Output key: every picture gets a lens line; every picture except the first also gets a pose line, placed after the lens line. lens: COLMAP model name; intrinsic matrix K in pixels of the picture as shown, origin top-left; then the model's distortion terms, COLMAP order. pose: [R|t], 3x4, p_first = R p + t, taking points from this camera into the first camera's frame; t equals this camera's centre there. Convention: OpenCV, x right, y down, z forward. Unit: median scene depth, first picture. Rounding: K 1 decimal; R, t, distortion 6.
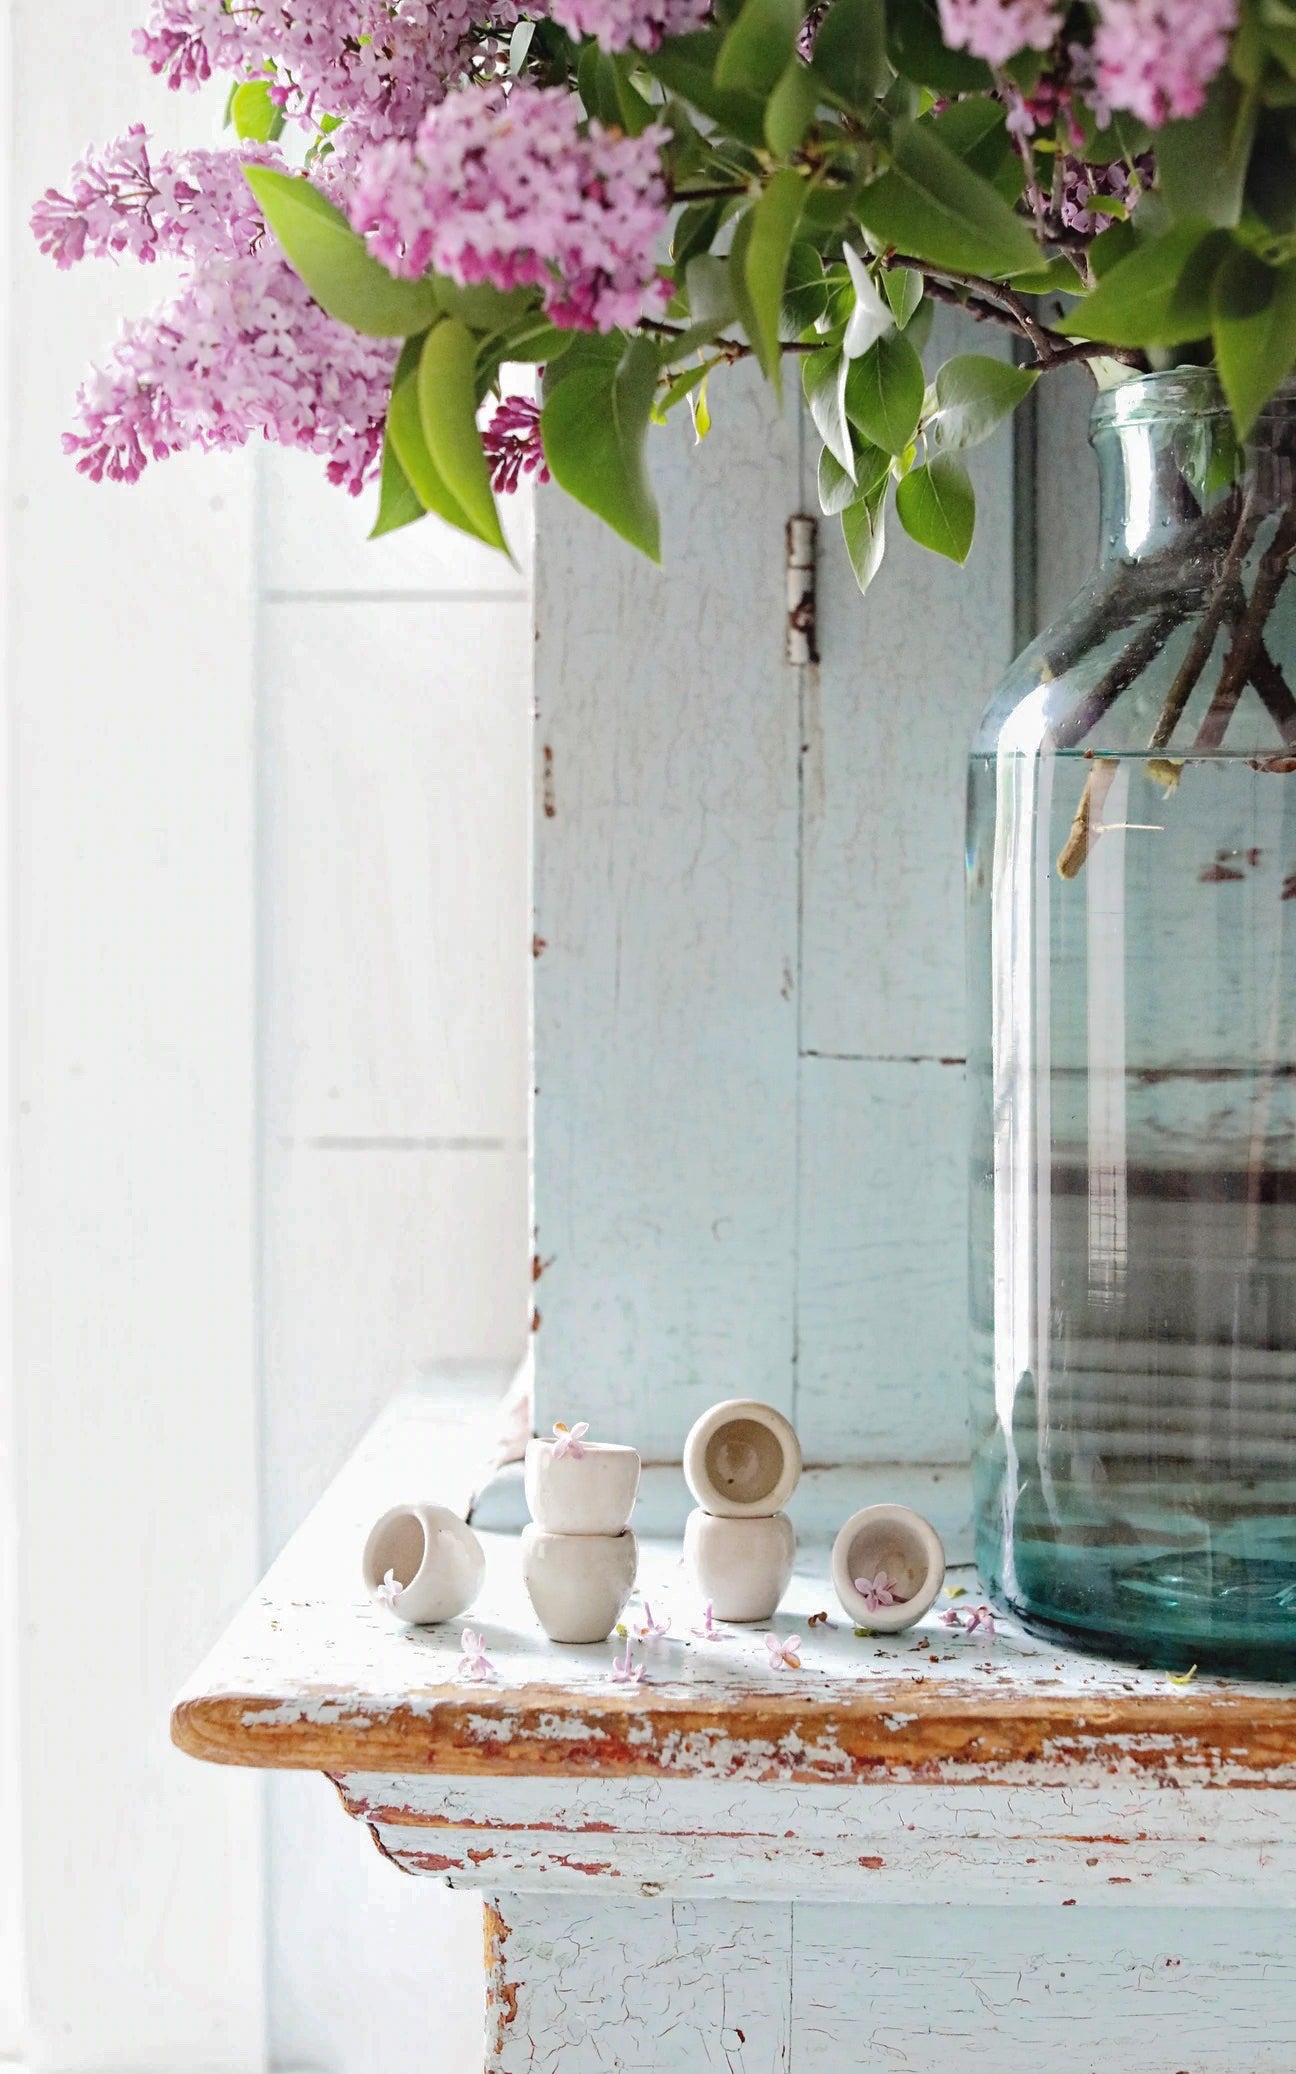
lens RADIAL K [[2993.1, 0, 642.3], [0, 2993.1, 1039.1], [0, 0, 1]] dist [-0.168591, 0.000000]
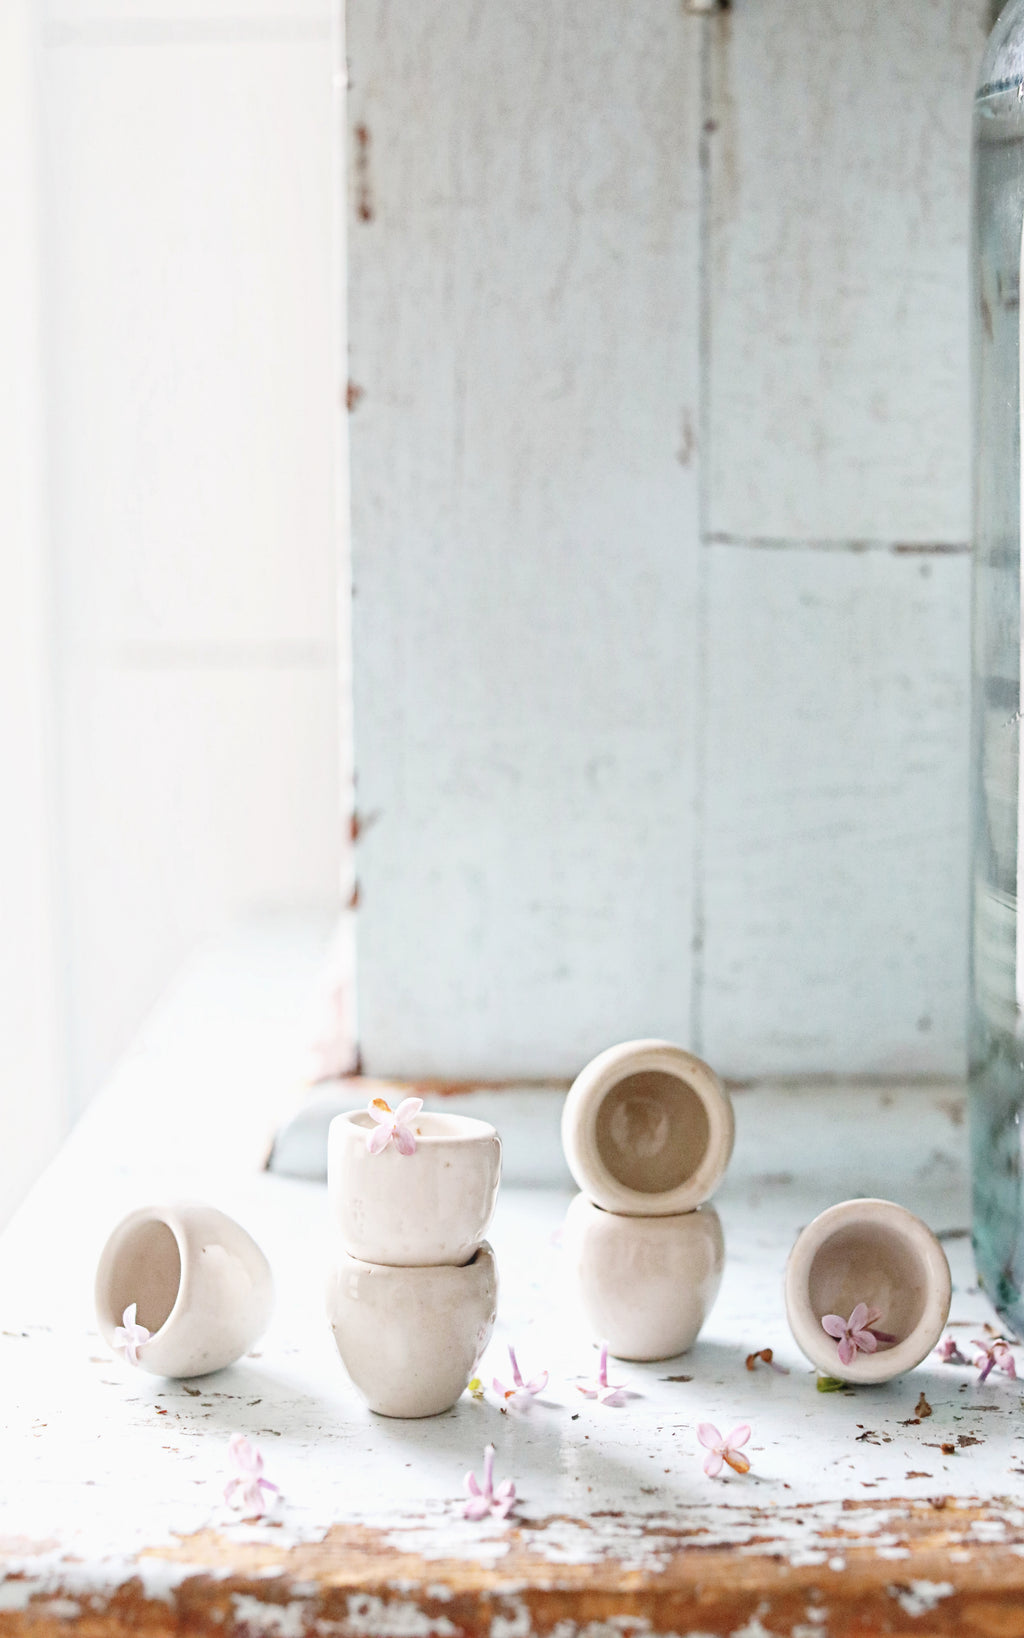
lens RADIAL K [[2363.9, 0, 523.9], [0, 2363.9, 819.0], [0, 0, 1]] dist [-0.168591, 0.000000]
pose [[0.999760, -0.008437, 0.020194, -0.005509], [0.006156, 0.993865, 0.110431, 0.010580], [-0.021002, -0.110280, 0.993679, 0.472900]]
